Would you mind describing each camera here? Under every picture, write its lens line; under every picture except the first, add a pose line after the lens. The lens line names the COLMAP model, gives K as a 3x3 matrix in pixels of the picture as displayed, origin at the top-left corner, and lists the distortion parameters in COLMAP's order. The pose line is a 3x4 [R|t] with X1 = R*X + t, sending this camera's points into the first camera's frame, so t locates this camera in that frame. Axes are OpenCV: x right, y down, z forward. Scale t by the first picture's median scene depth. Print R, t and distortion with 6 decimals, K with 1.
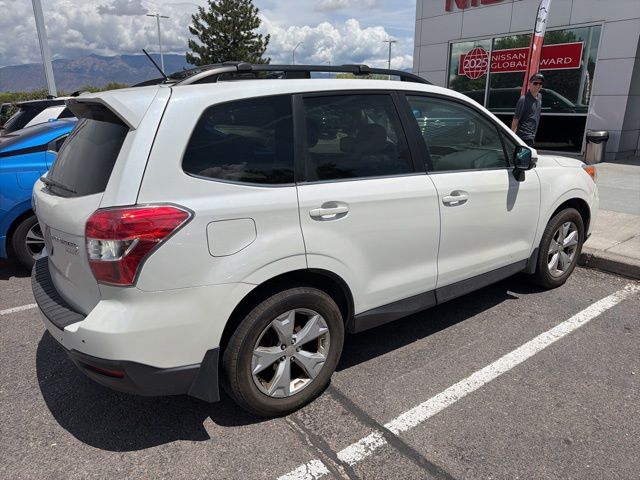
lens RADIAL K [[451.8, 0, 317.9], [0, 451.8, 241.2], [0, 0, 1]] dist [0.021462, -0.029563]
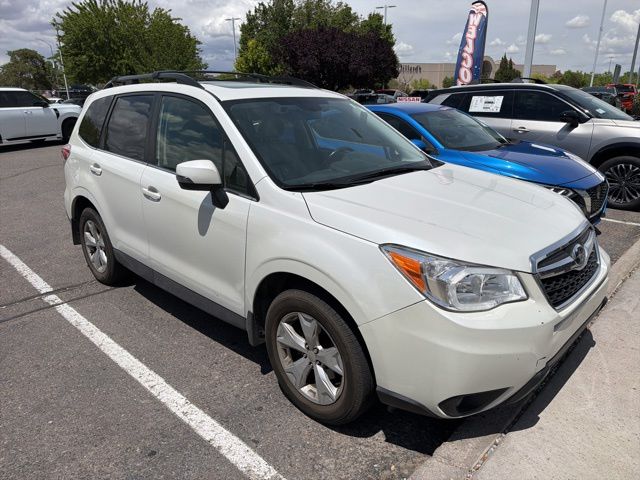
lens RADIAL K [[451.8, 0, 325.6], [0, 451.8, 243.7], [0, 0, 1]] dist [0.021462, -0.029563]
pose [[0.185446, 0.319272, -0.929341, 1.550454], [-0.276678, 0.924449, 0.262381, -0.416645], [0.942899, 0.208471, 0.259771, 1.246648]]
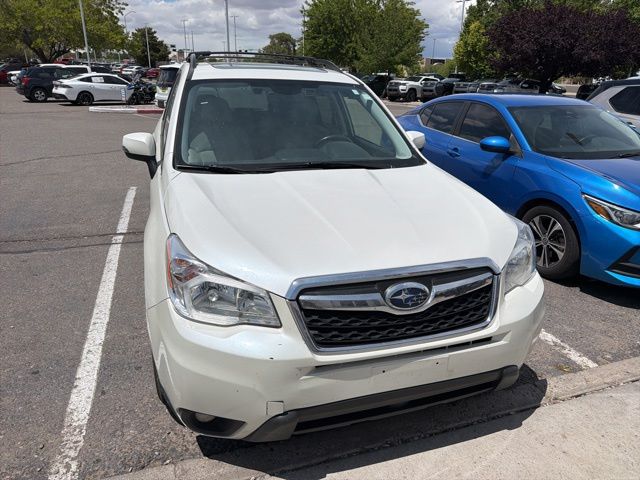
lens RADIAL K [[451.8, 0, 324.8], [0, 451.8, 238.1], [0, 0, 1]] dist [0.021462, -0.029563]
pose [[-0.291124, 0.327748, -0.898793, 1.453872], [-0.296180, 0.862452, 0.410431, -0.602627], [0.909683, 0.385691, -0.154008, 1.853688]]
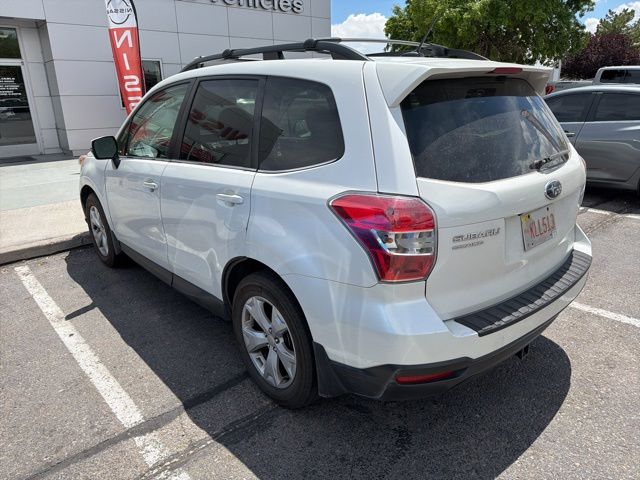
lens RADIAL K [[451.8, 0, 319.9], [0, 451.8, 242.5], [0, 0, 1]] dist [0.021462, -0.029563]
pose [[-0.093336, -0.297675, 0.950093, -1.256611], [0.315050, 0.896395, 0.311801, -0.351976], [-0.944474, 0.328430, 0.010116, 1.271816]]
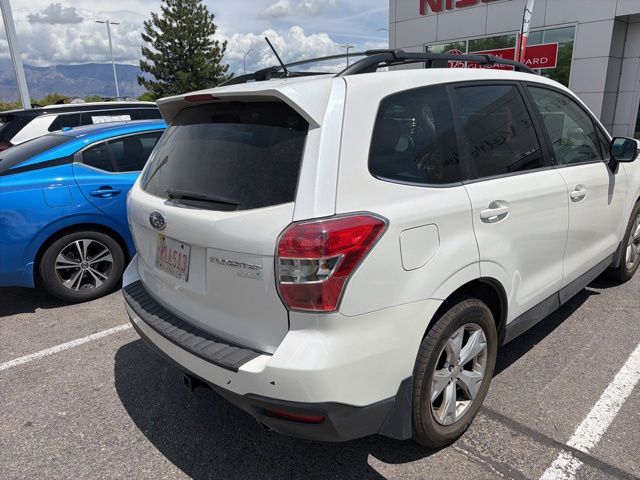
lens RADIAL K [[451.8, 0, 323.7], [0, 451.8, 240.8], [0, 0, 1]] dist [0.021462, -0.029563]
pose [[0.992508, -0.056190, 0.108491, -0.367757], [0.057702, 0.998275, -0.010846, -0.017717], [-0.107694, 0.017024, 0.994038, 0.123409]]
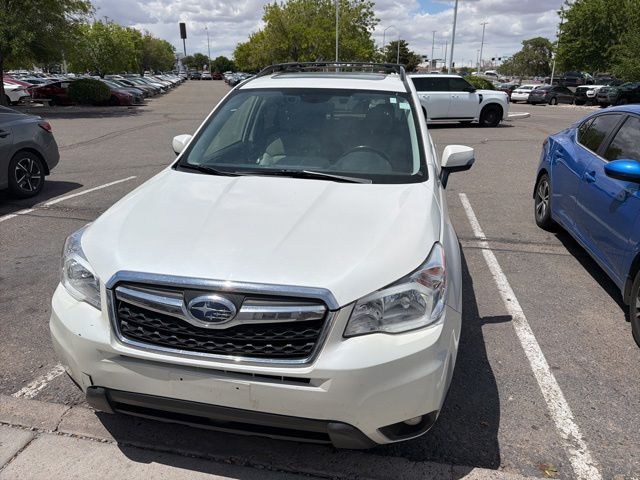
lens RADIAL K [[451.8, 0, 324.2], [0, 451.8, 241.7], [0, 0, 1]] dist [0.021462, -0.029563]
pose [[-0.722730, 0.236731, -0.649323, 1.145073], [-0.200375, 0.827384, 0.524677, -0.736106], [0.661446, 0.509307, -0.550540, 2.283915]]
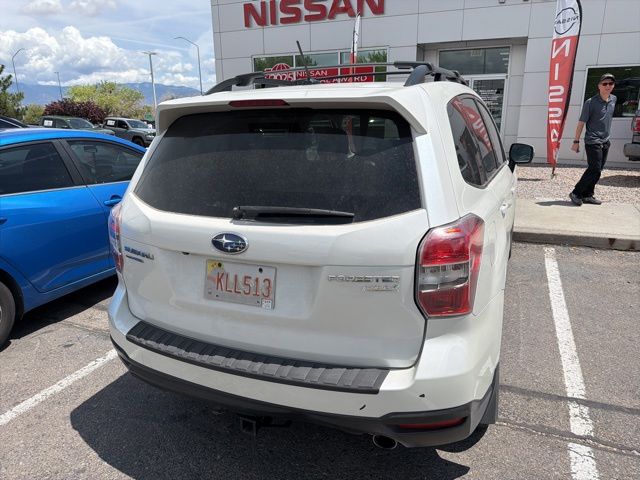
lens RADIAL K [[451.8, 0, 322.3], [0, 451.8, 241.9], [0, 0, 1]] dist [0.021462, -0.029563]
pose [[0.858779, -0.146356, 0.490997, -0.753364], [0.160176, 0.986989, 0.014046, -0.064768], [-0.486664, 0.066583, 0.871048, 0.271775]]
